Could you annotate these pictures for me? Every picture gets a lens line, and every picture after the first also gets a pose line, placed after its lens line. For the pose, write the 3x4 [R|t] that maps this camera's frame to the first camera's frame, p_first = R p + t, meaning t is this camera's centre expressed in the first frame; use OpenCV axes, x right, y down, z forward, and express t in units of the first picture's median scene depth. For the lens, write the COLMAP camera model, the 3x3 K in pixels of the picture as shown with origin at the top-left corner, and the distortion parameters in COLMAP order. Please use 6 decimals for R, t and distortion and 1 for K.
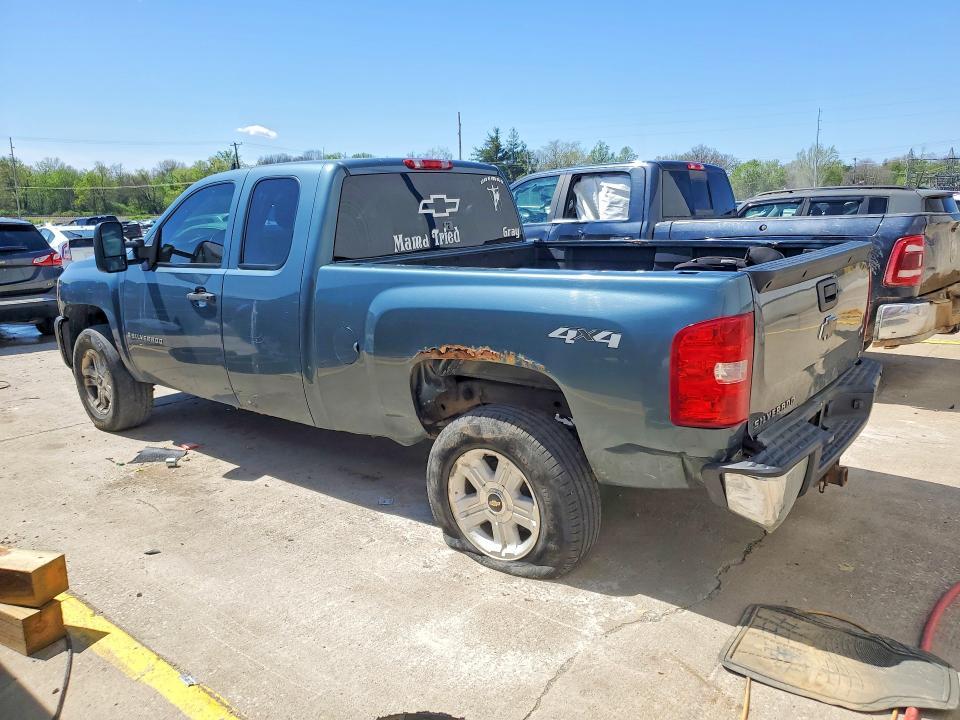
lens RADIAL K [[726.4, 0, 481.3], [0, 726.4, 340.2], [0, 0, 1]] dist [0.025745, 0.000263]
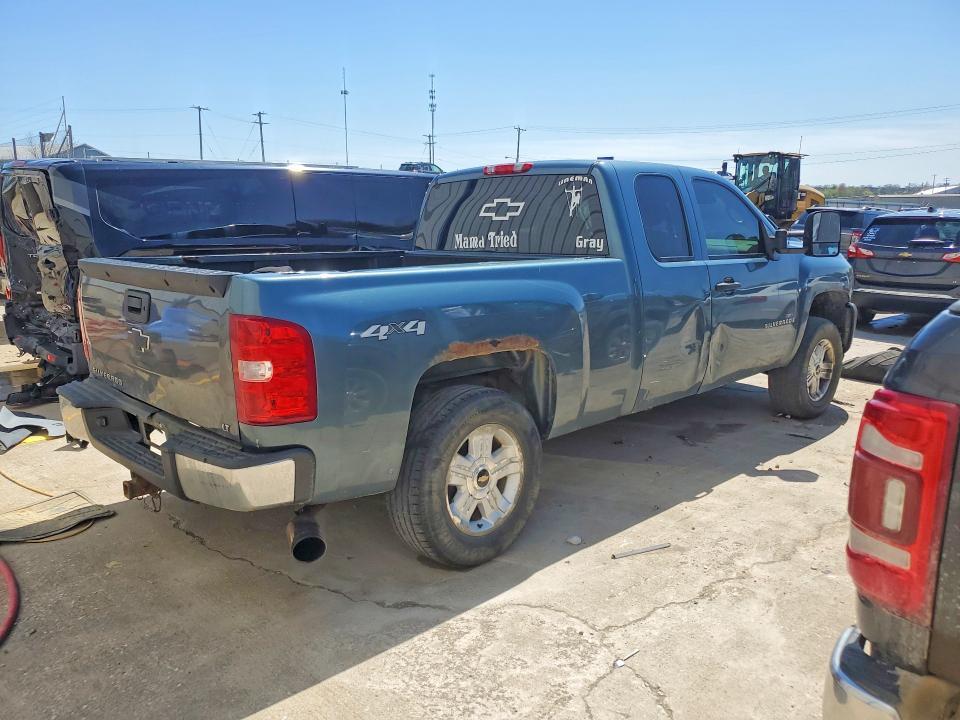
lens RADIAL K [[740.3, 0, 493.9], [0, 740.3, 365.2], [0, 0, 1]] dist [0.024529, -0.006866]
pose [[-0.091779, 0.223078, -0.970471, 1.021586], [-0.177649, 0.955281, 0.236387, -0.222719], [0.979805, 0.194098, -0.048045, 1.095124]]
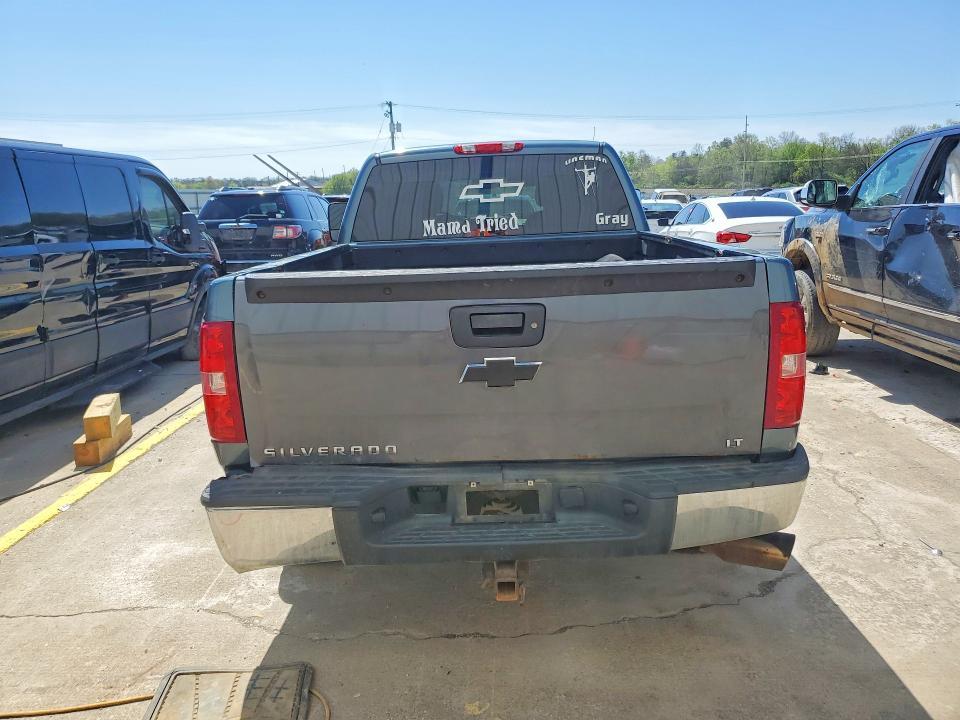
lens RADIAL K [[726.4, 0, 481.3], [0, 726.4, 340.2], [0, 0, 1]] dist [0.025745, 0.000263]
pose [[0.617252, 0.155636, -0.771218, 0.720580], [-0.125407, 0.987169, 0.098845, -0.083129], [0.776706, 0.035704, 0.628850, 0.391337]]
